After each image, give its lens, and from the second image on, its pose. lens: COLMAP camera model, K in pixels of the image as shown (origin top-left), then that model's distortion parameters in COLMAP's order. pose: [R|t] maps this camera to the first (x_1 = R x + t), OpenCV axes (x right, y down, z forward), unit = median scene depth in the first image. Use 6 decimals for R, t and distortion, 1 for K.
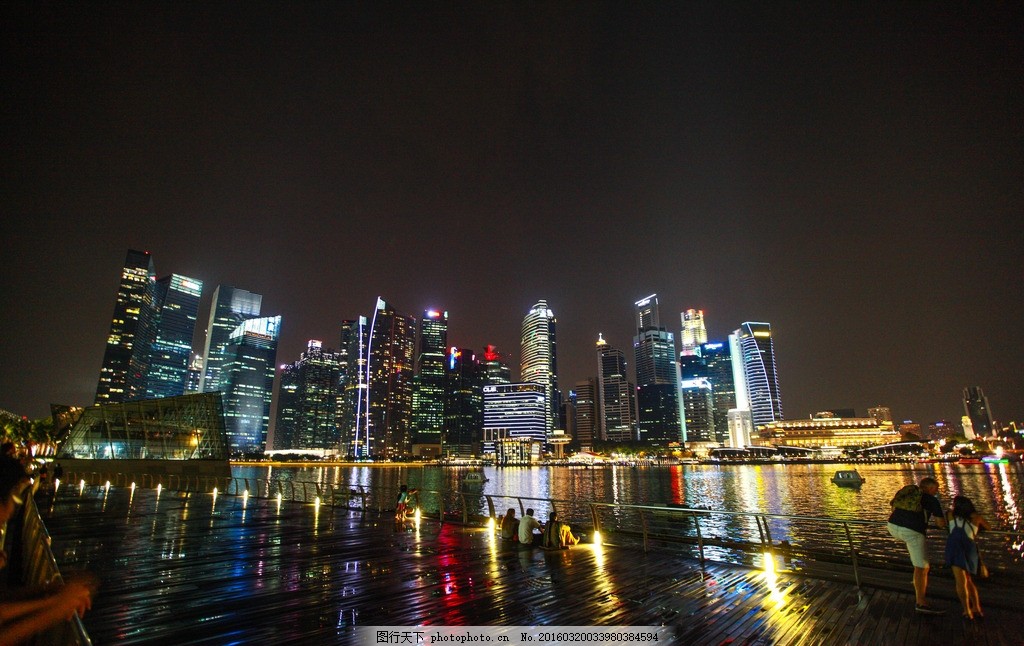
lens RADIAL K [[486.3, 0, 510.1], [0, 486.3, 336.6], [0, 0, 1]] dist [-0.025791, 0.000090]
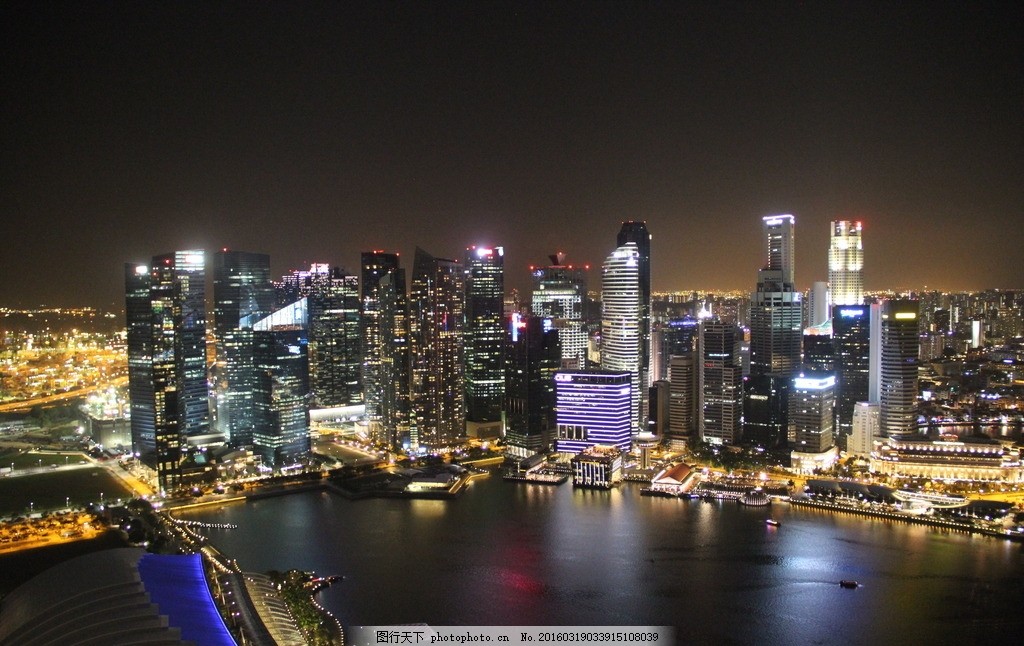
lens RADIAL K [[901.5, 0, 512.0], [0, 901.5, 323.0], [0, 0, 1]] dist [-0.071729, -0.008263]
pose [[0.997023, -0.002360, -0.077068, -0.009920], [0.025511, 0.953332, 0.300844, -0.399771], [0.072762, -0.301914, 0.950554, -0.388926]]
